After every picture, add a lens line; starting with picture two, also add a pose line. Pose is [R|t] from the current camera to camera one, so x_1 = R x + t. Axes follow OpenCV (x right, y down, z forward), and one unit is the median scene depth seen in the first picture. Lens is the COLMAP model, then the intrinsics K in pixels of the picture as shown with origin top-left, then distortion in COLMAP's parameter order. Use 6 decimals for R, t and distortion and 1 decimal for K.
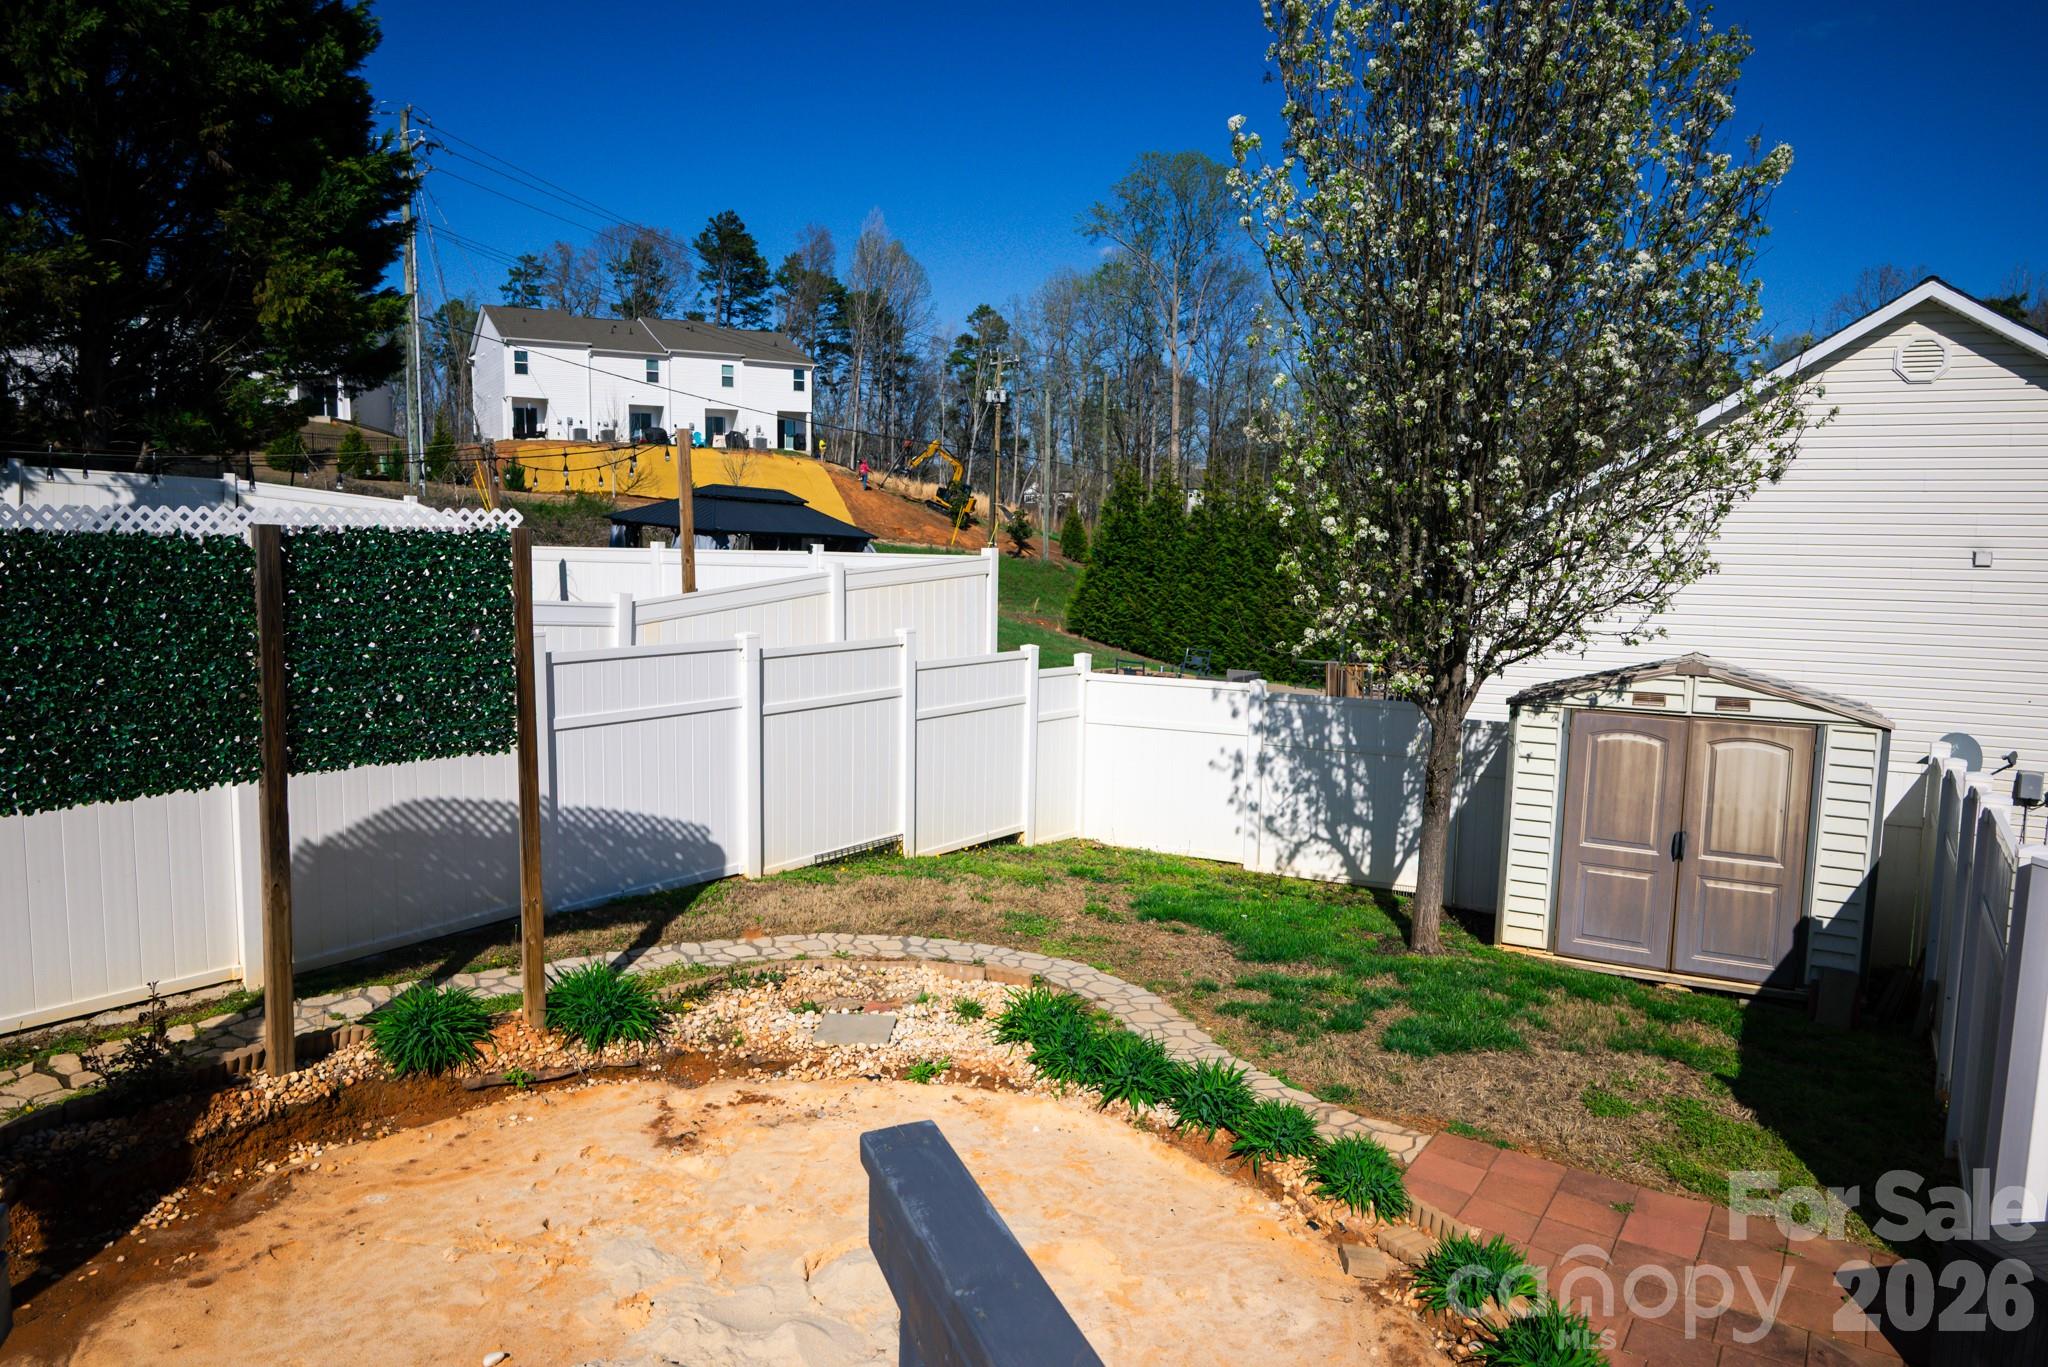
lens RADIAL K [[1403.8, 0, 1016.9], [0, 1403.8, 676.4], [0, 0, 1]] dist [-0.001581, 0.013396]
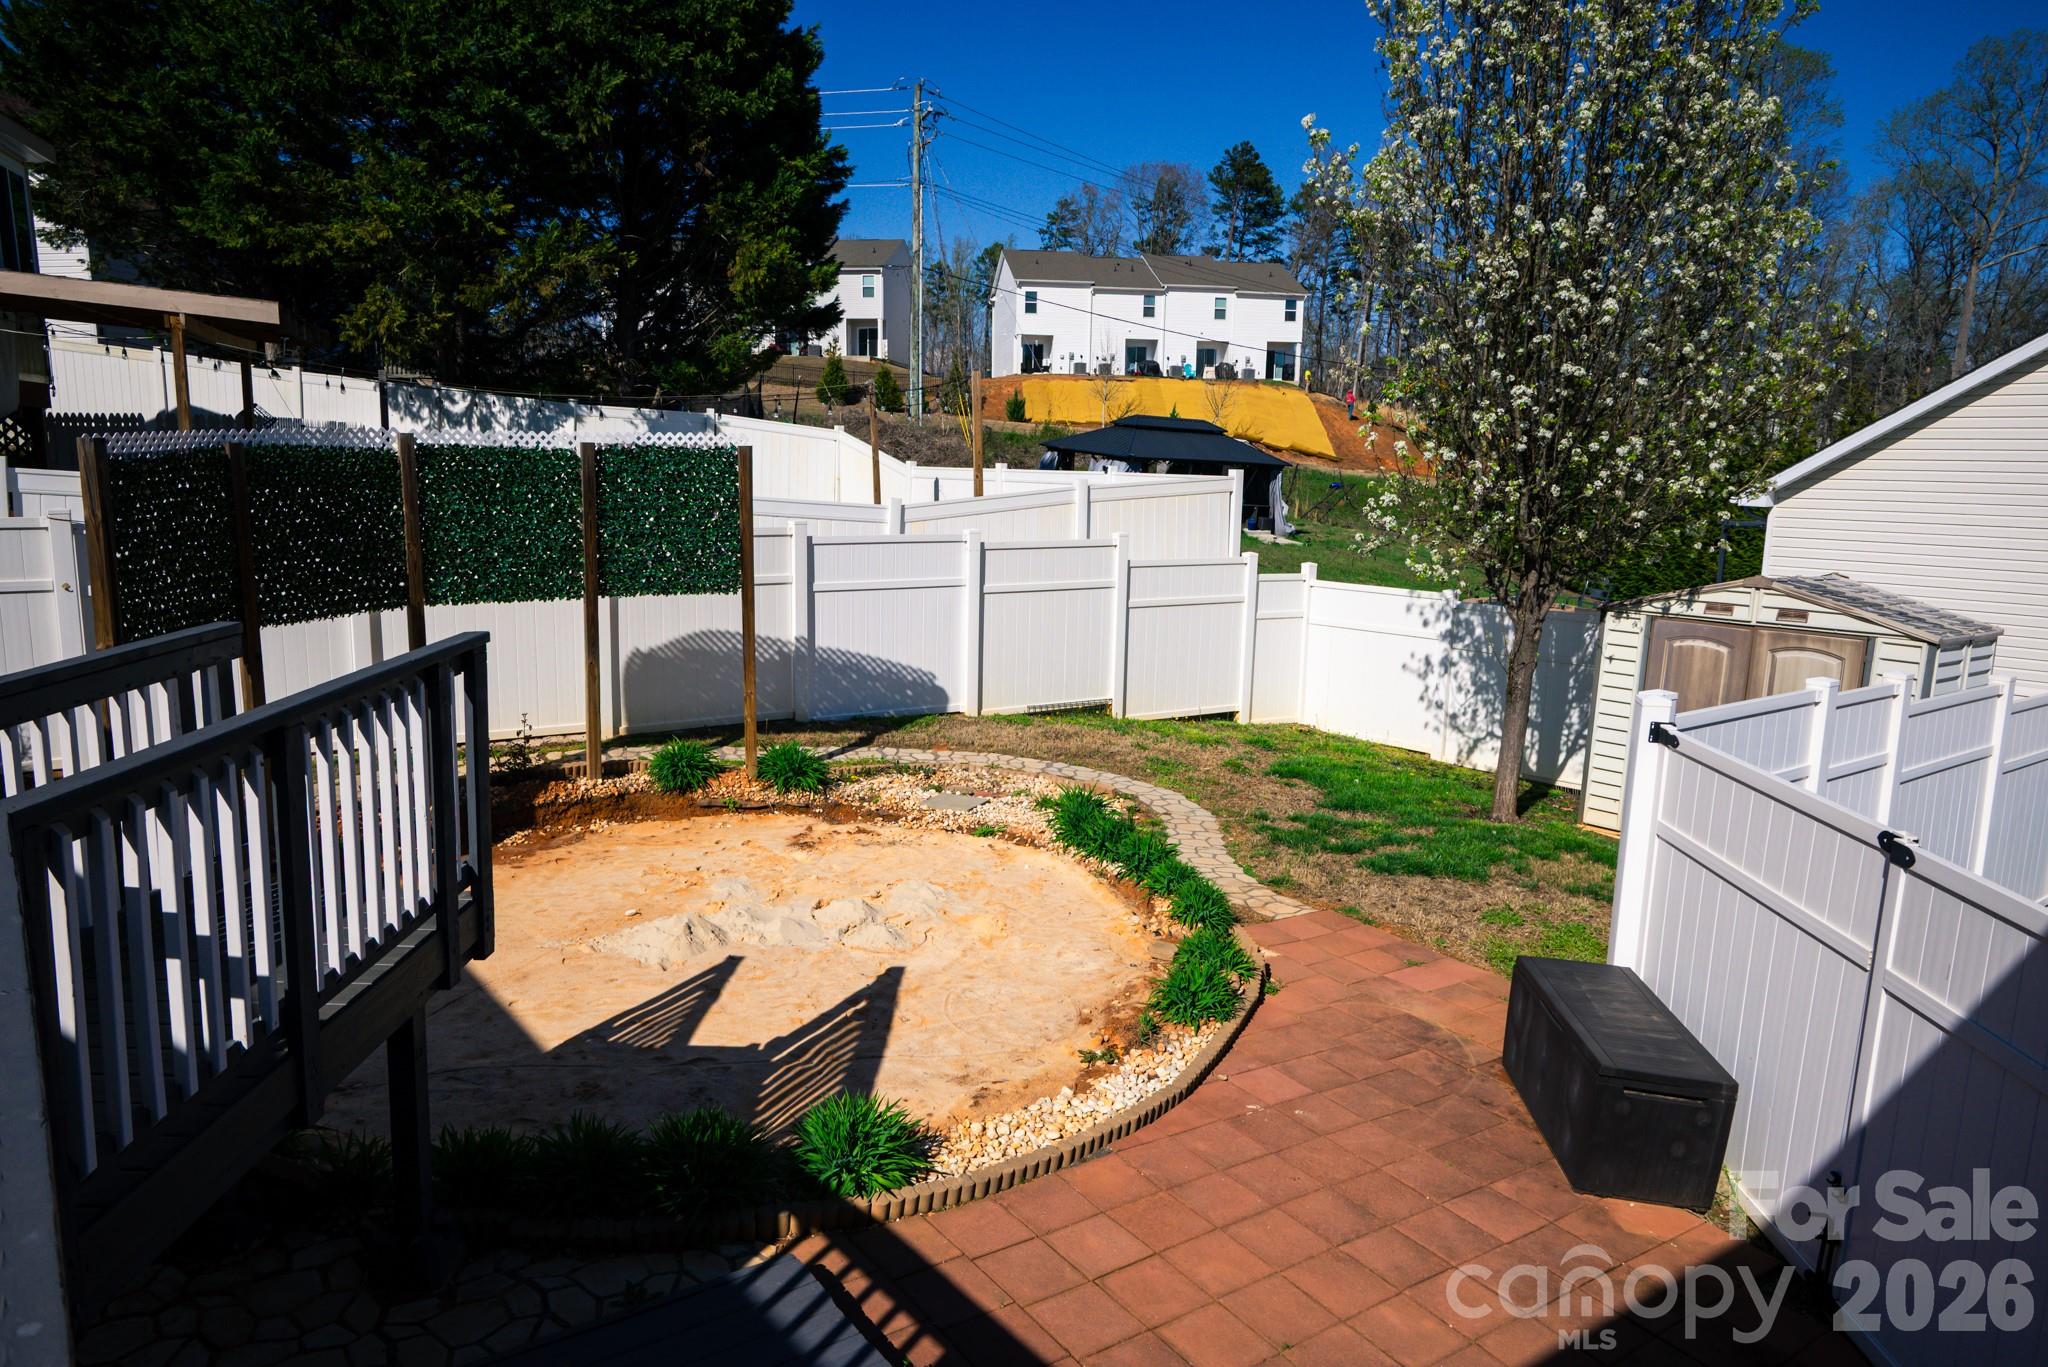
lens RADIAL K [[1403.8, 0, 1002.4], [0, 1403.8, 684.4], [0, 0, 1]] dist [-0.001581, 0.013396]
pose [[0.929328, 0.064589, -0.363562, 0.322753], [-0.044963, 0.997050, 0.062200, 0.030695], [0.366507, -0.041457, 0.929491, -0.218301]]
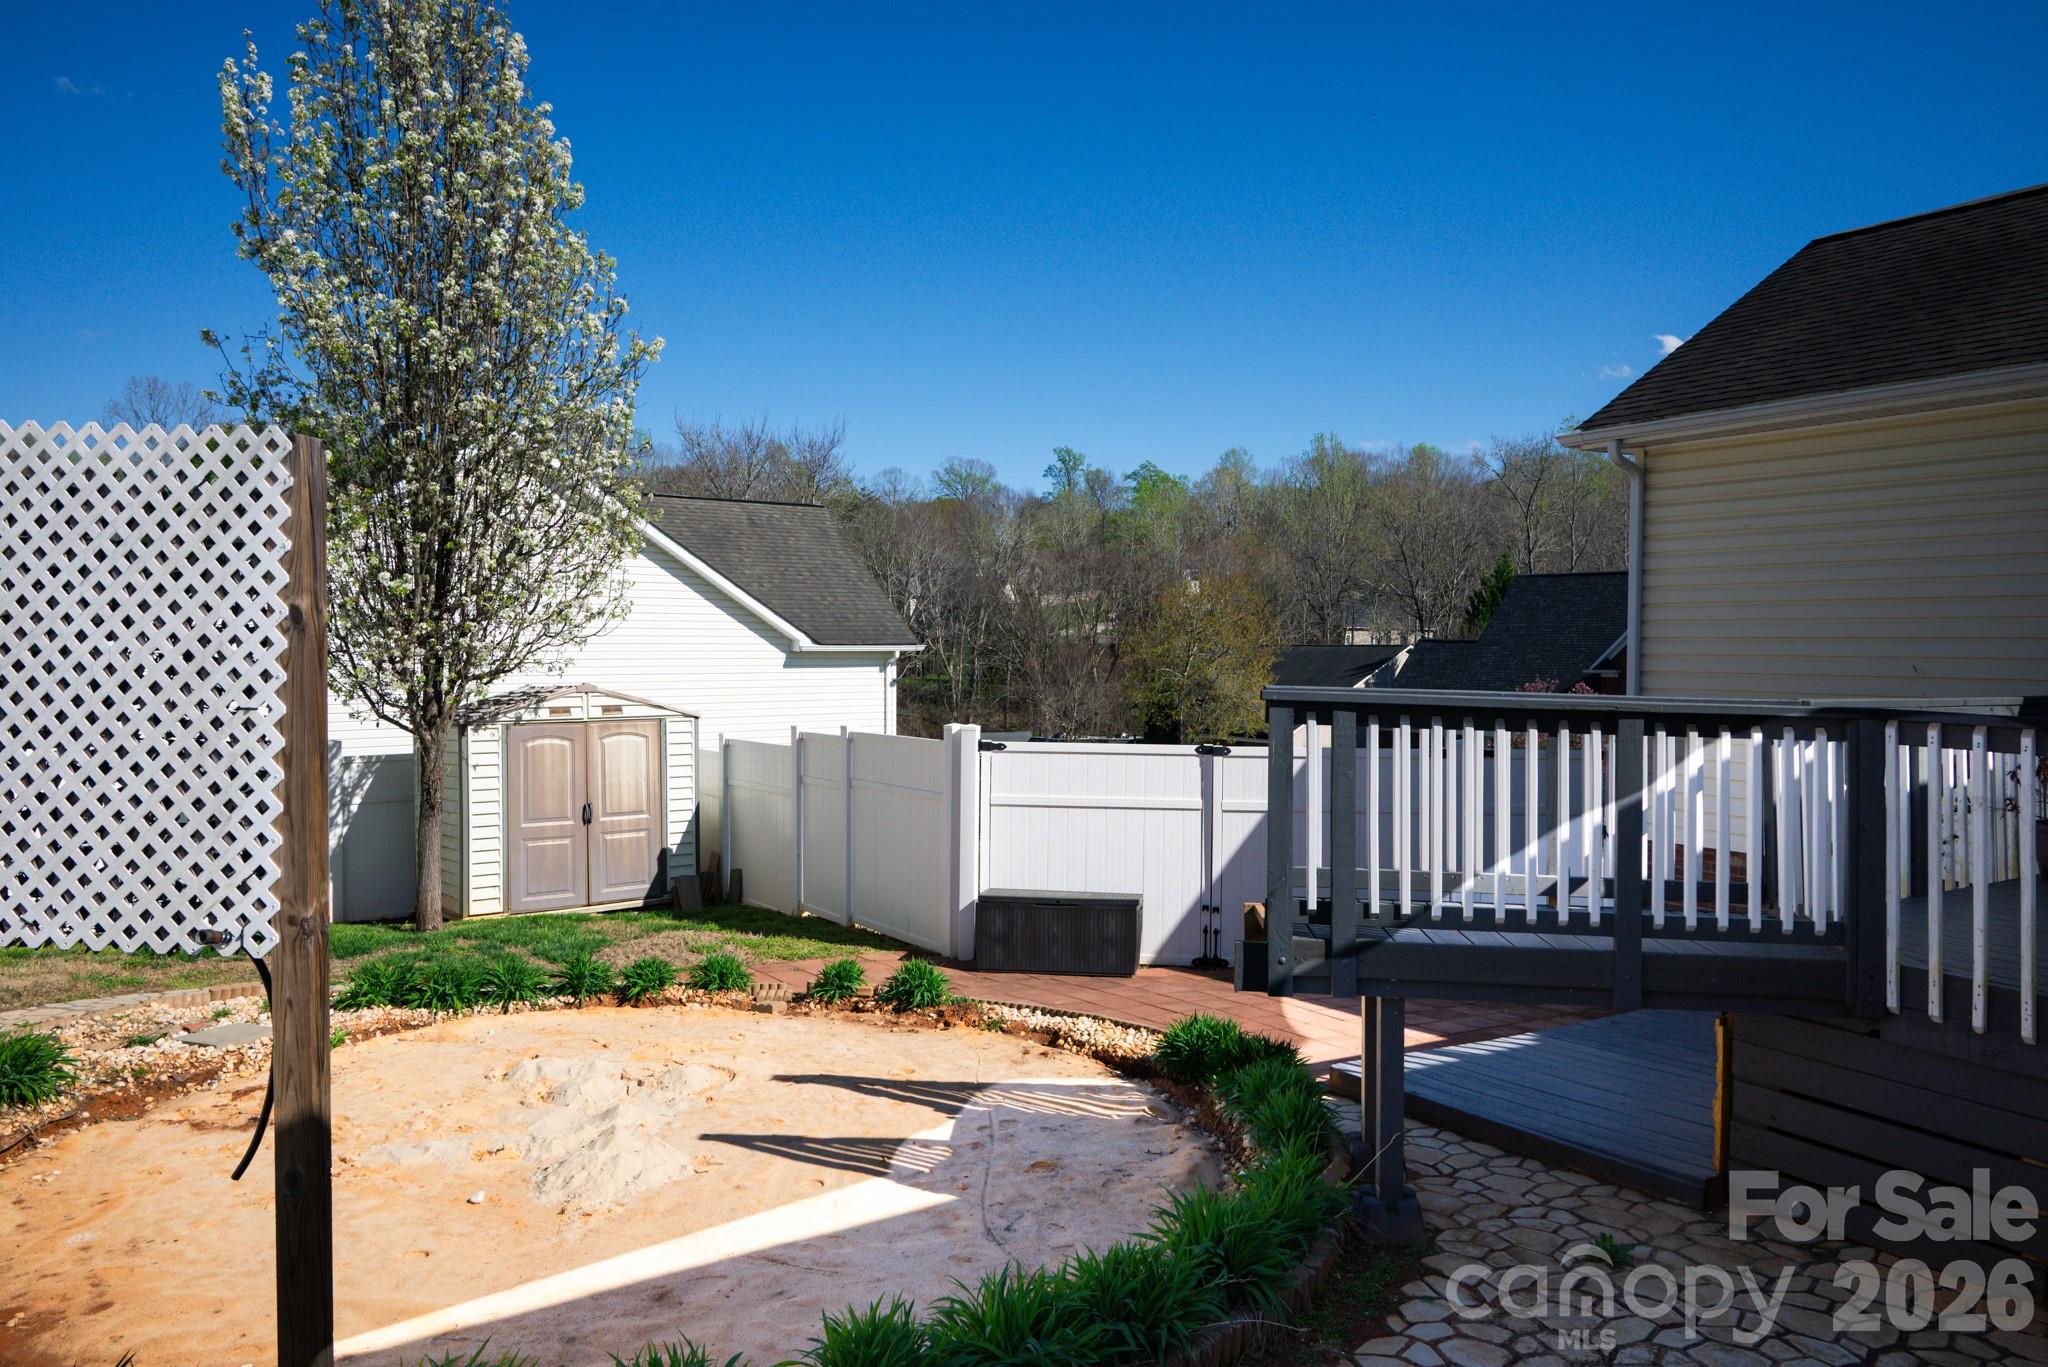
lens RADIAL K [[1403.8, 0, 1012.1], [0, 1403.8, 679.5], [0, 0, 1]] dist [-0.001581, 0.013396]
pose [[0.427377, -0.036226, 0.903347, -0.590650], [0.105896, 0.994325, -0.010225, 0.044478], [-0.897850, 0.100031, 0.428788, 0.002316]]
